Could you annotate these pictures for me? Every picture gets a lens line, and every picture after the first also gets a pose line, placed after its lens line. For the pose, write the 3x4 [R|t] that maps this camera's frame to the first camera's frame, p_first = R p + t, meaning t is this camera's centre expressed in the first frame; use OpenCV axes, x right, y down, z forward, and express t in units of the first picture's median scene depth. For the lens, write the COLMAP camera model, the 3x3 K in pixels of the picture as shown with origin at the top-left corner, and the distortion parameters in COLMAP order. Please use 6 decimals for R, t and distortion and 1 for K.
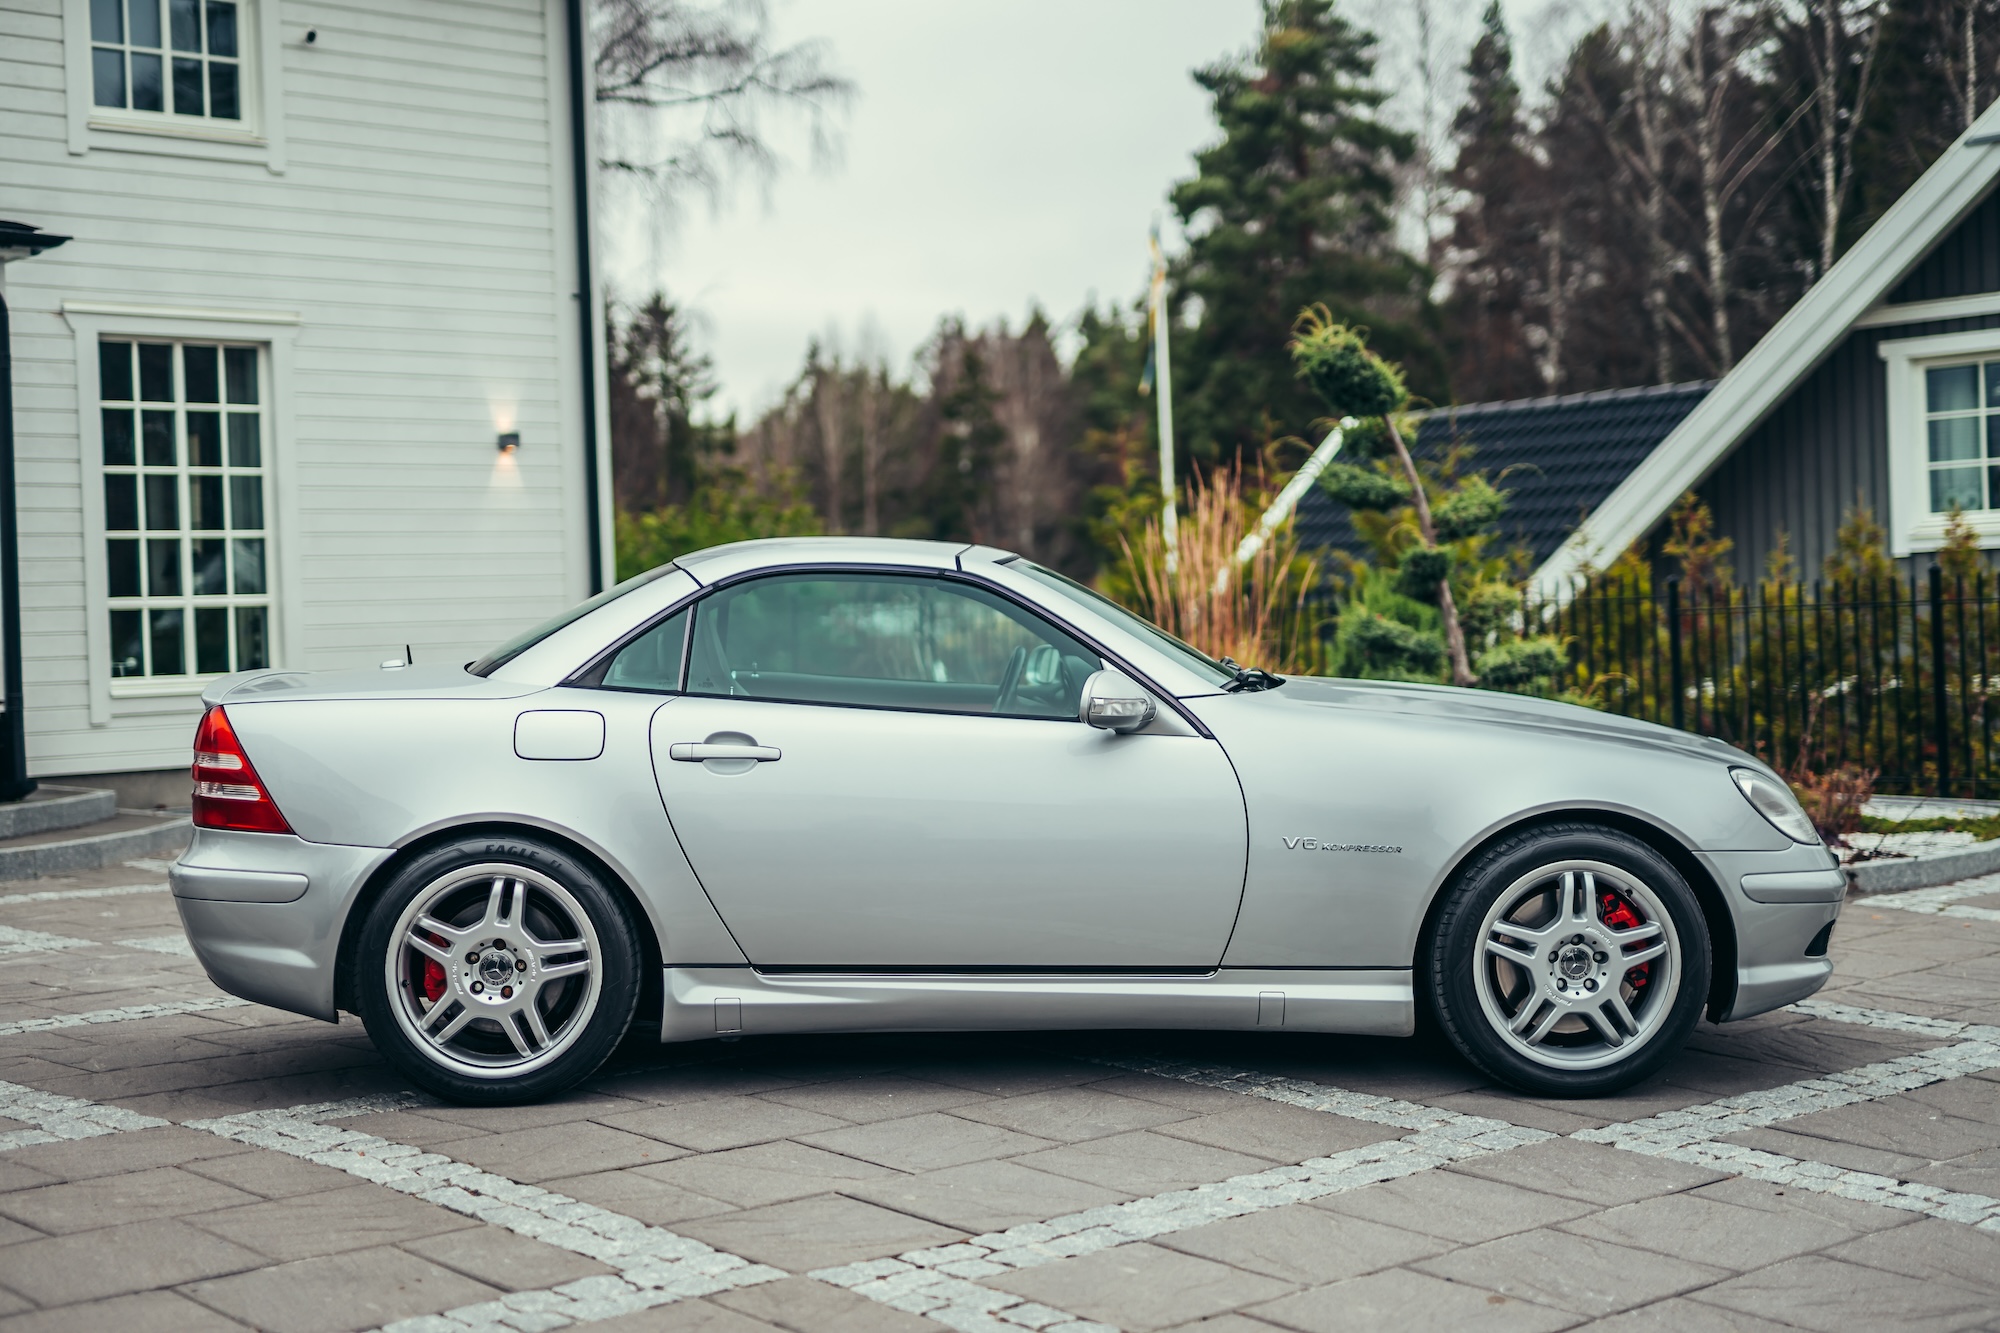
lens RADIAL K [[2873.2, 0, 1002.3], [0, 2873.2, 665.0], [0, 0, 1]] dist [0.040282, 0.000000]
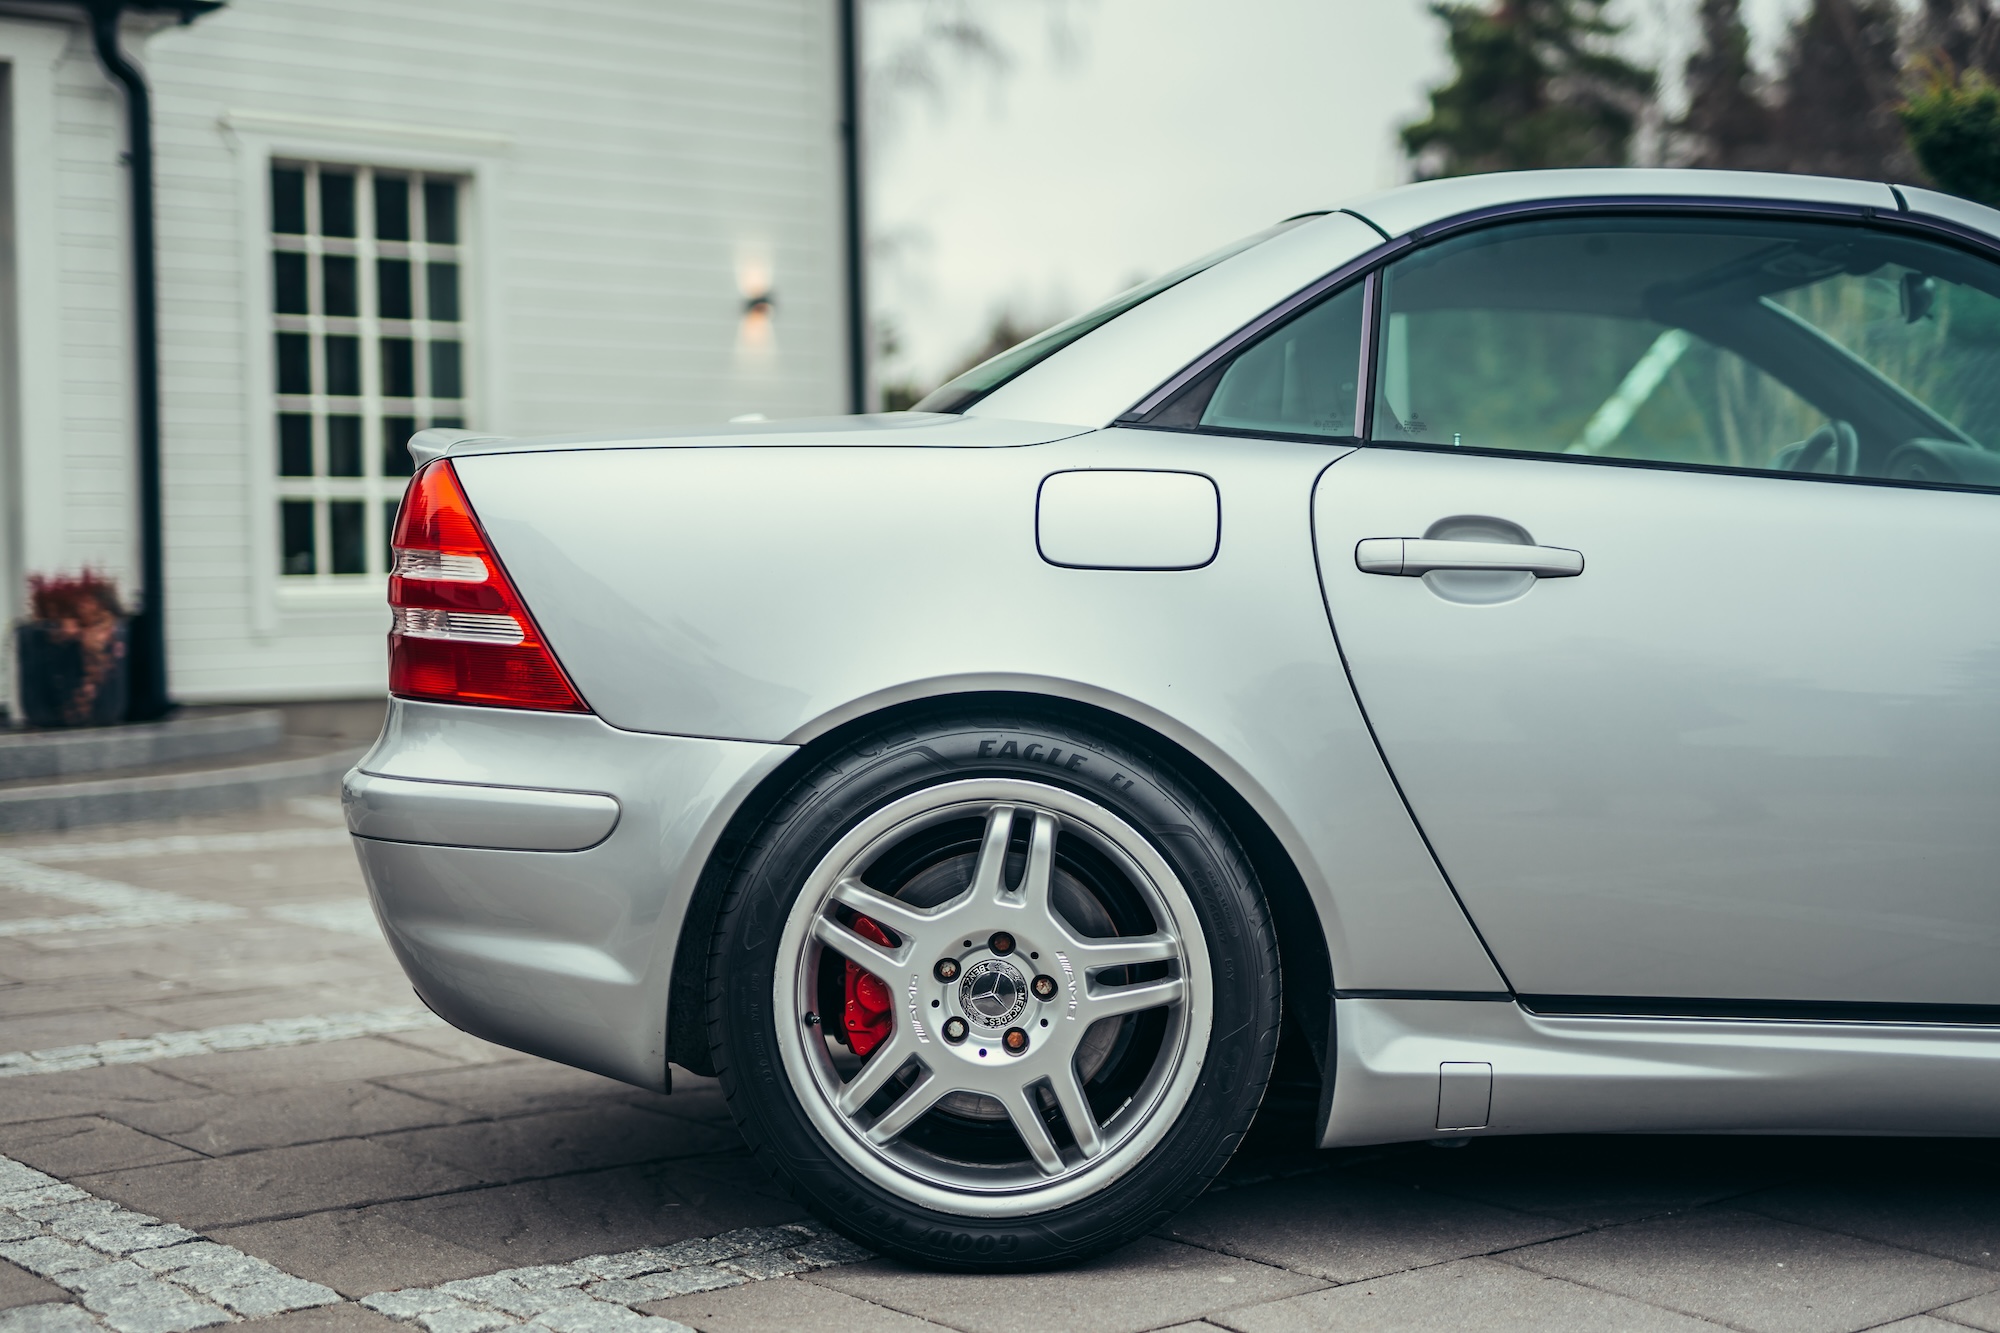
lens RADIAL K [[2873.2, 0, 1014.2], [0, 2873.2, 671.3], [0, 0, 1]] dist [0.040282, 0.000000]
pose [[0.998423, 0.013053, -0.054599, -0.121742], [-0.012427, 0.999853, 0.011782, 0.037275], [0.054745, -0.011085, 0.998439, 0.424634]]
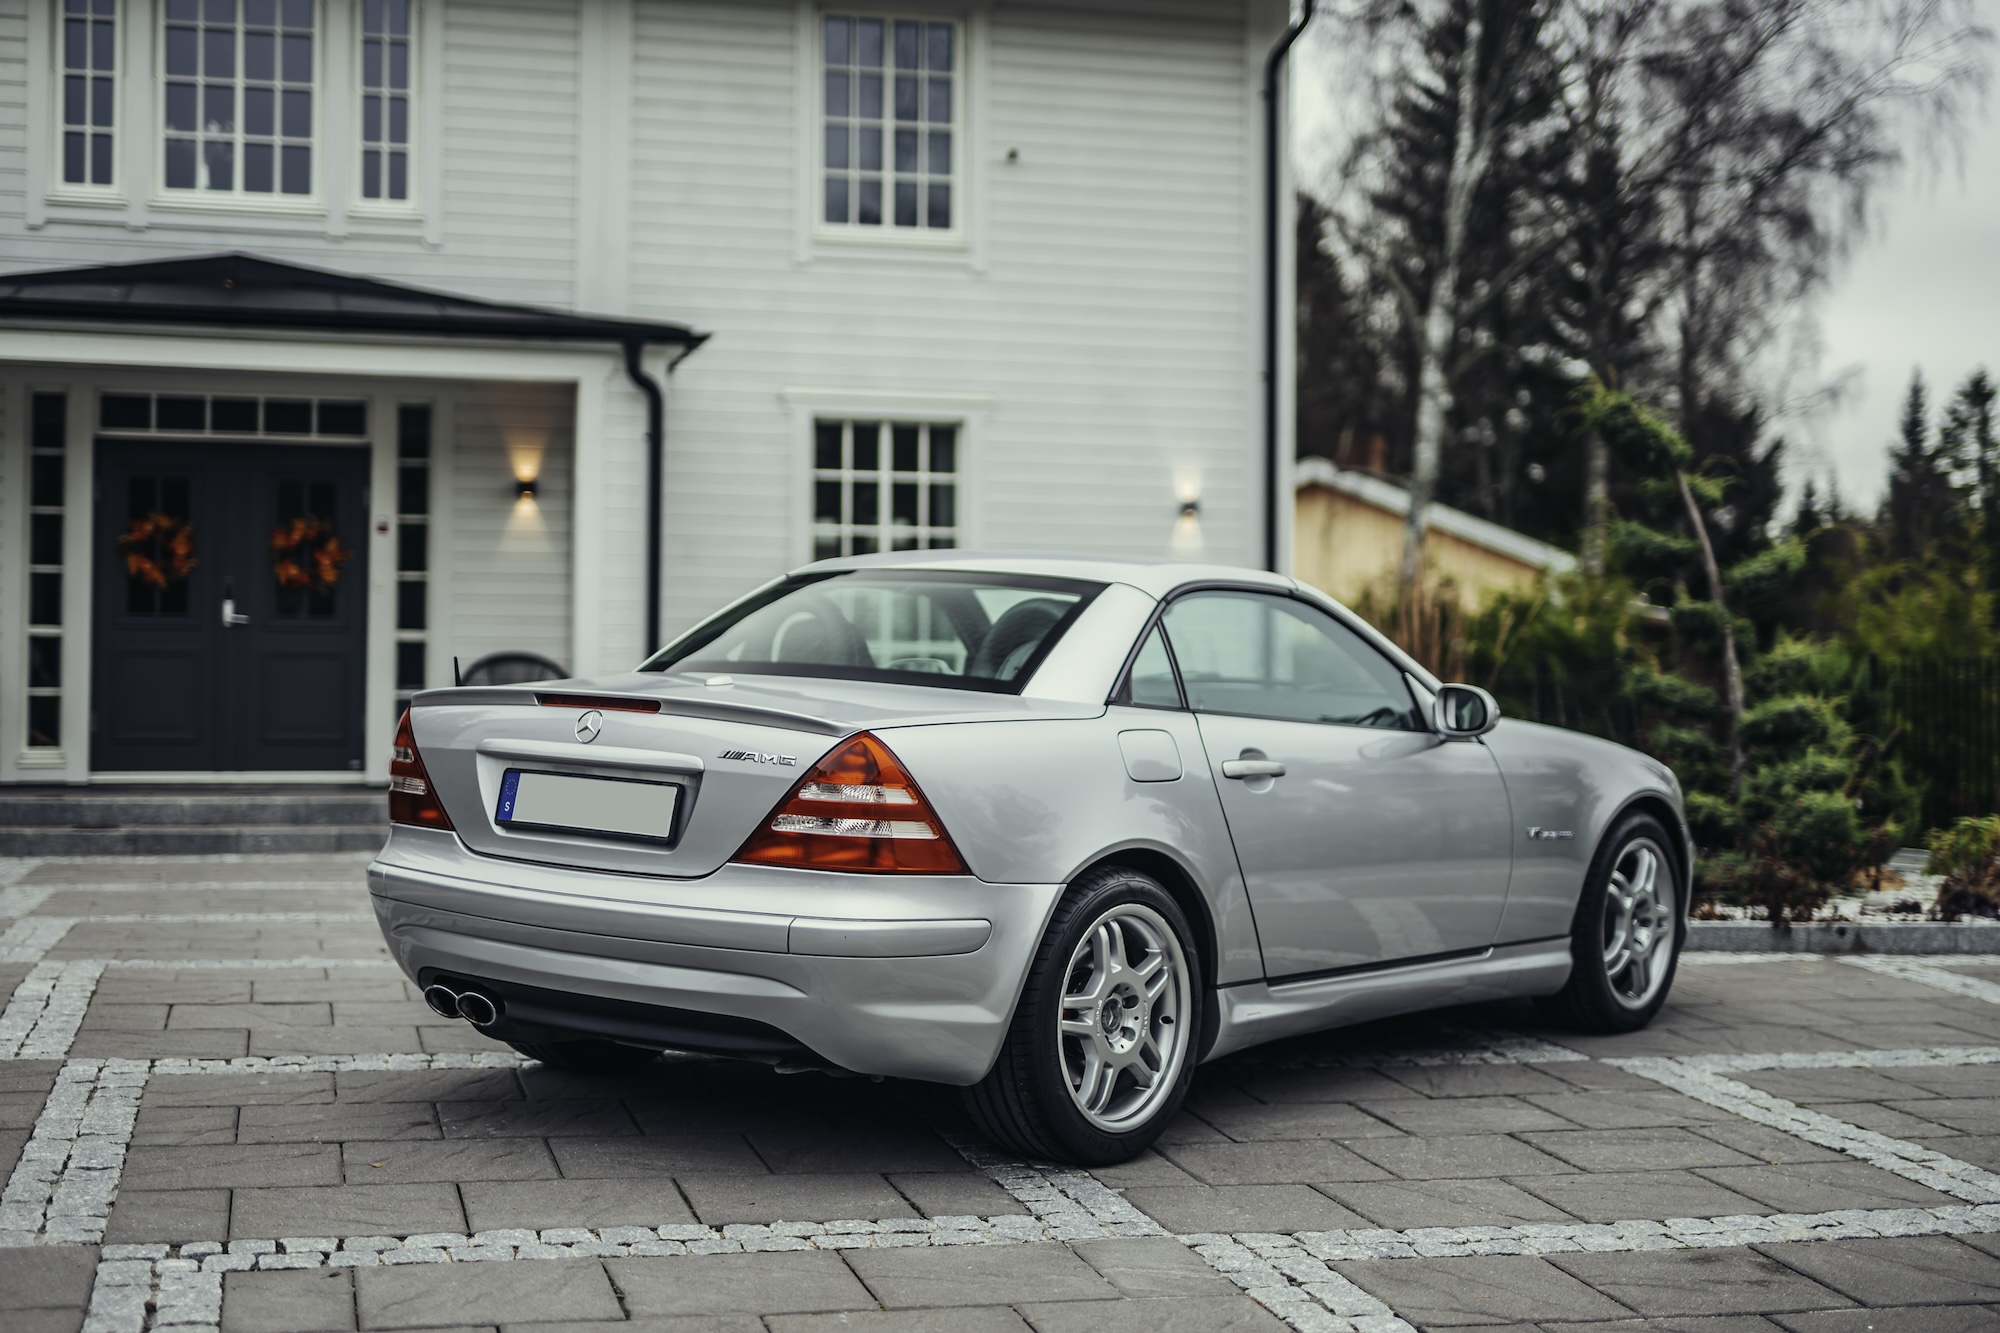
lens RADIAL K [[2873.2, 0, 991.0], [0, 2873.2, 671.5], [0, 0, 1]] dist [0.040282, 0.000000]
pose [[0.873475, 0.030513, -0.485912, 0.680309], [-0.045101, 0.998814, -0.018354, 0.019148], [0.484775, 0.037947, 0.873815, 0.009808]]
